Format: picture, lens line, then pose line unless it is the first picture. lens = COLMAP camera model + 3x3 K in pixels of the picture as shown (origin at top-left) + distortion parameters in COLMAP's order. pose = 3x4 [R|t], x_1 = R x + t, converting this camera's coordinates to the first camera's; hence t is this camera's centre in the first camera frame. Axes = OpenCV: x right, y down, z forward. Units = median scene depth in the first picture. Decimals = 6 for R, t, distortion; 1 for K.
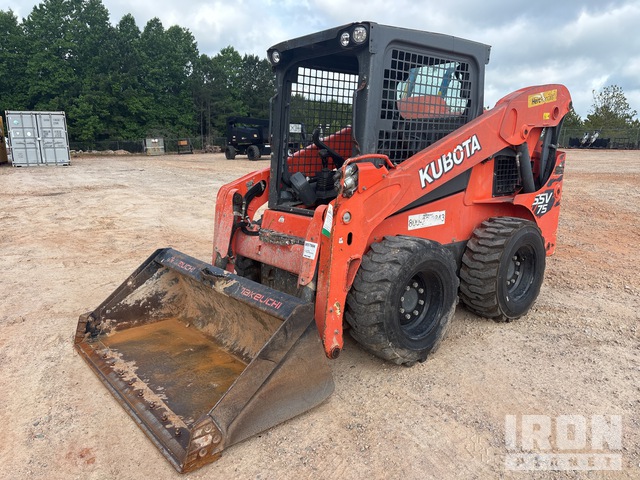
lens RADIAL K [[482.5, 0, 321.3], [0, 482.5, 235.5], [0, 0, 1]] dist [0.062935, -0.028739]
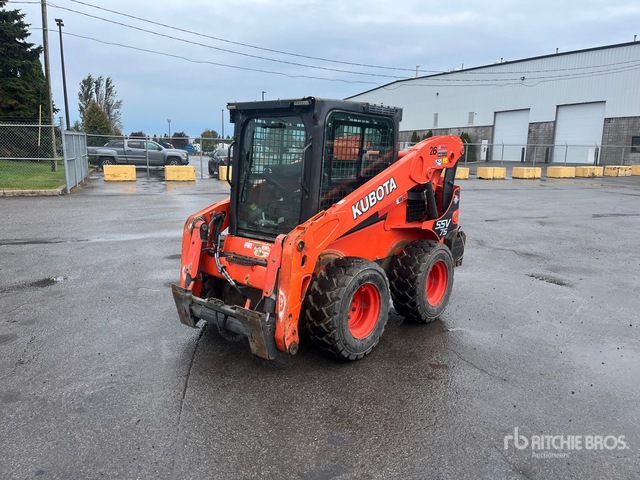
lens RADIAL K [[486.7, 0, 315.9], [0, 486.7, 234.2], [0, 0, 1]] dist [0.058651, 0.000092]
pose [[0.988859, -0.009339, 0.148564, -0.081013], [0.013367, 0.999569, -0.026137, -0.023196], [-0.148256, 0.027832, 0.988557, -0.254930]]
